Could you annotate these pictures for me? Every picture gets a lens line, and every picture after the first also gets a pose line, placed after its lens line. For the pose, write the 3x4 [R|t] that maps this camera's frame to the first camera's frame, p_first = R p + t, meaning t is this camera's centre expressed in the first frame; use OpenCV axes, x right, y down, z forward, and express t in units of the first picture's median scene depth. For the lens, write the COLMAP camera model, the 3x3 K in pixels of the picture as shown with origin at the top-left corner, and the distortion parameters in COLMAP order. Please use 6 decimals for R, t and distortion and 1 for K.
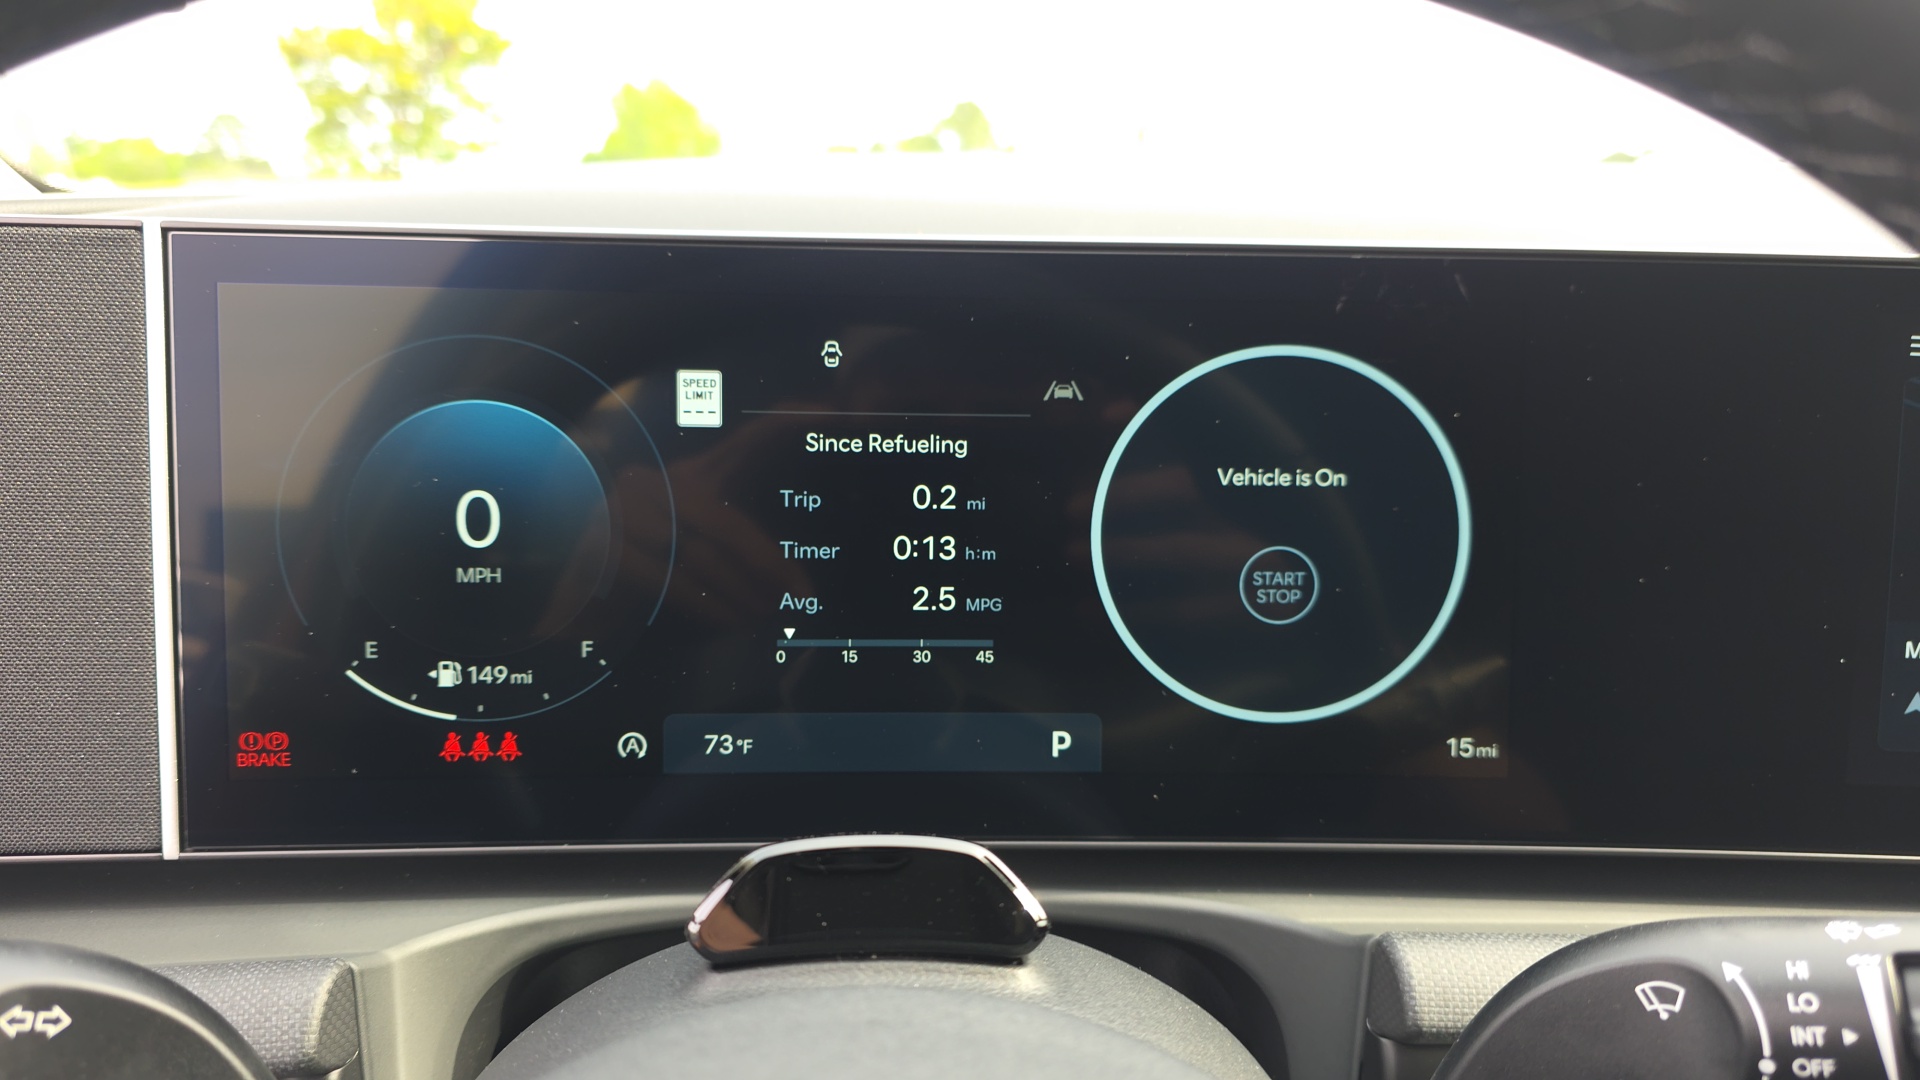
lens RADIAL K [[1266.2, 0, 952.9], [0, 1266.2, 546.9], [0, 0, 1]] dist [0.041084, -0.047240]
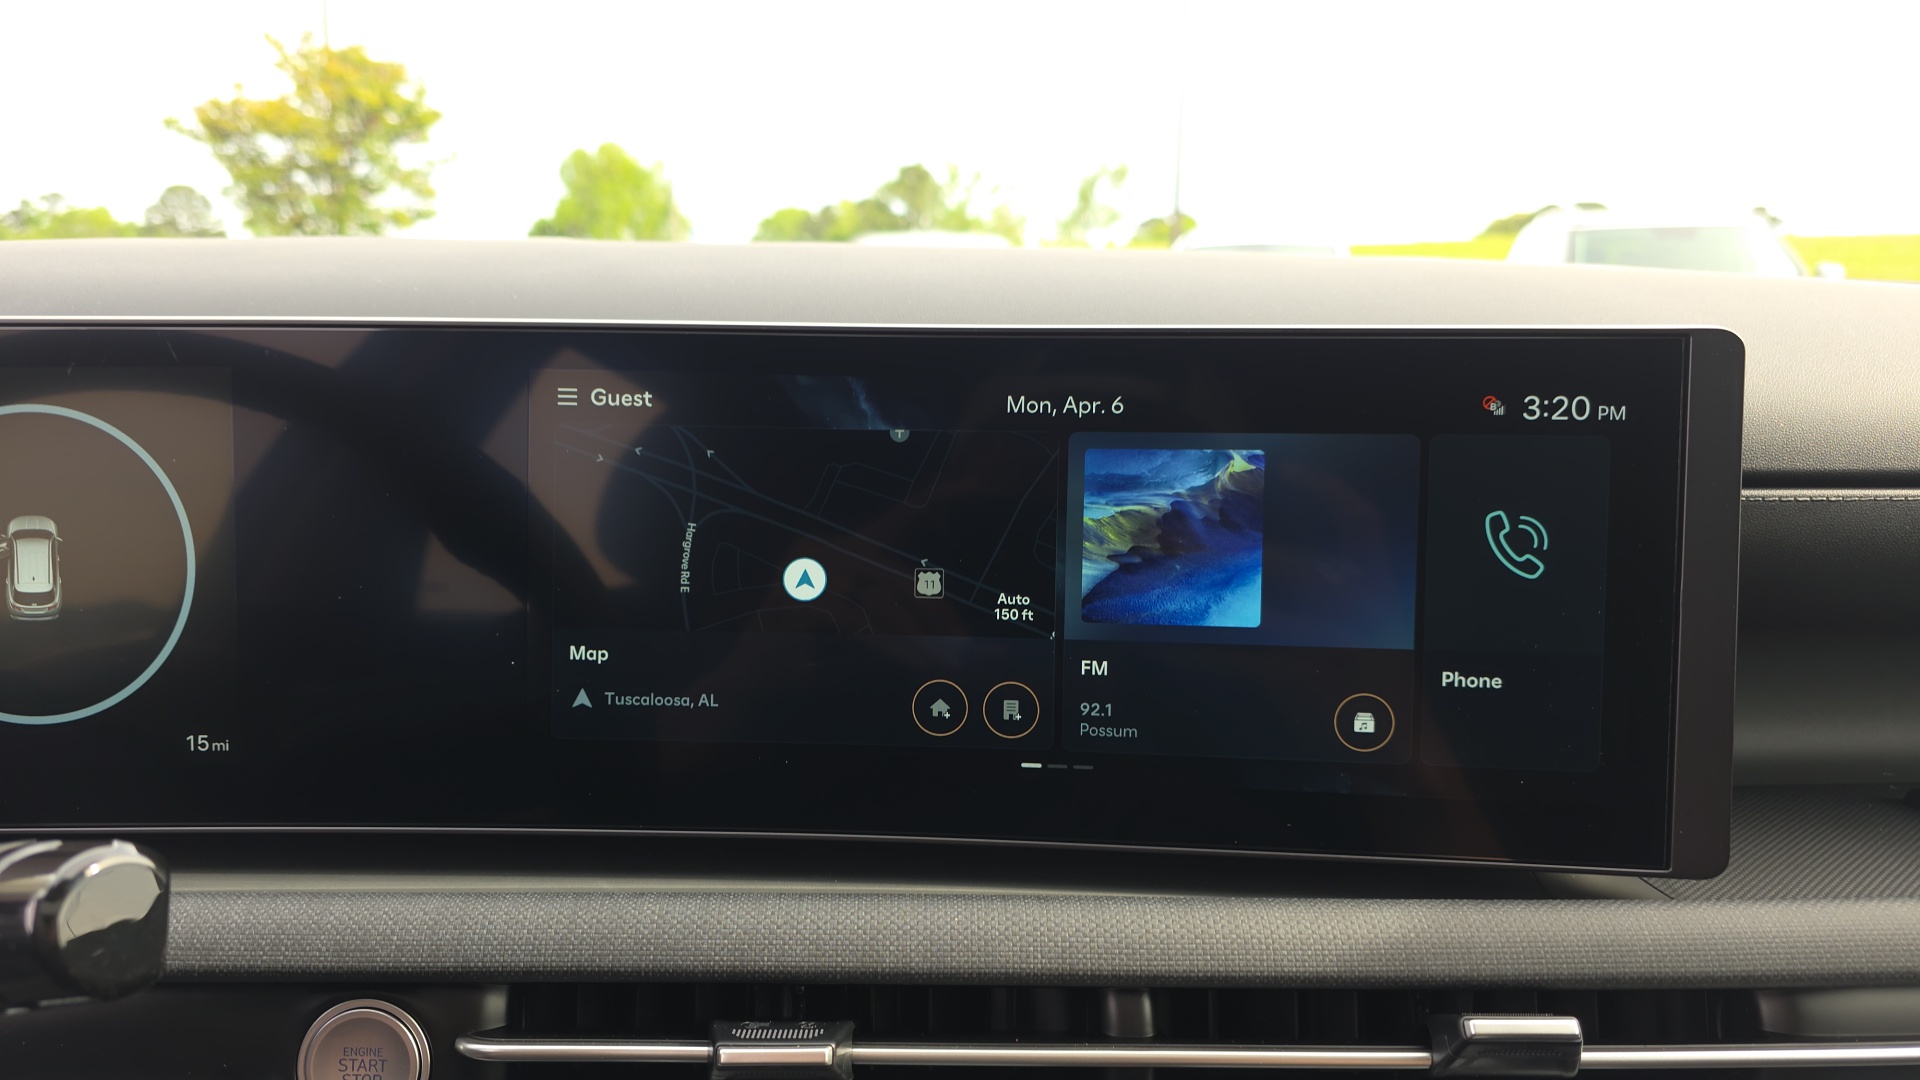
lens RADIAL K [[1262.8, 0, 931.1], [0, 1262.8, 583.7], [0, 0, 1]] dist [0.068972, -0.100803]
pose [[0.999779, -0.017617, 0.011487, 1.082492], [0.017828, 0.999670, -0.018501, 0.045776], [-0.011157, 0.018702, 0.999763, -0.187159]]
